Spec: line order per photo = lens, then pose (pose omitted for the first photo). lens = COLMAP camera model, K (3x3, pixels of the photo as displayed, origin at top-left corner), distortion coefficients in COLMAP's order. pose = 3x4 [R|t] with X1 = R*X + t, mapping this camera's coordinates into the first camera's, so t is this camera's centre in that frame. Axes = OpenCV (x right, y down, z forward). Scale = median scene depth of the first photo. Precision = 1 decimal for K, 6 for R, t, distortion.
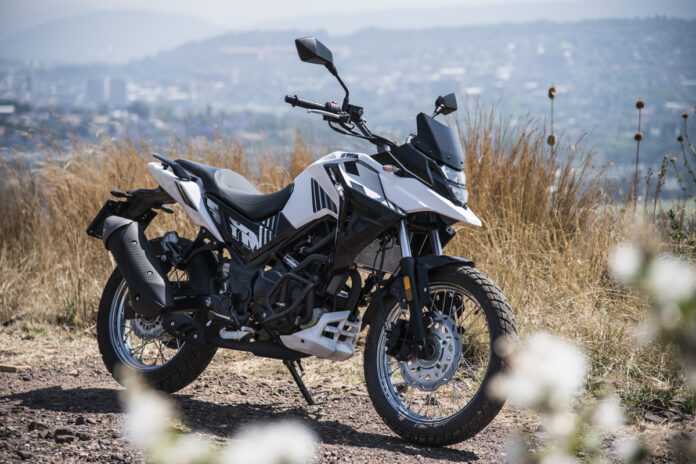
lens RADIAL K [[2425.9, 0, 346.9], [0, 2425.9, 232.1], [0, 0, 1]] dist [1.044784, 0.000000]
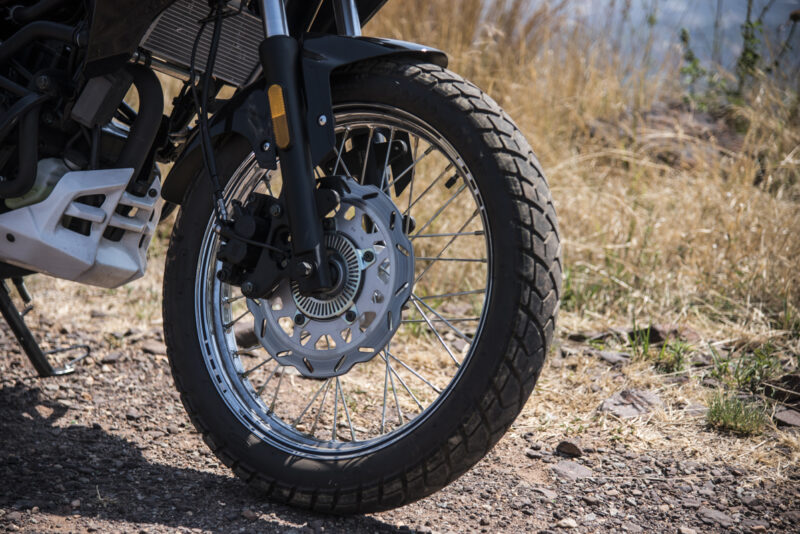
lens RADIAL K [[1988.0, 0, 385.8], [0, 1988.0, 288.3], [0, 0, 1]] dist [0.852362, 0.000000]
pose [[0.995119, 0.027383, 0.094806, 0.012333], [-0.034822, 0.996367, 0.077715, 0.025152], [-0.092333, -0.080637, 0.992458, 0.672570]]
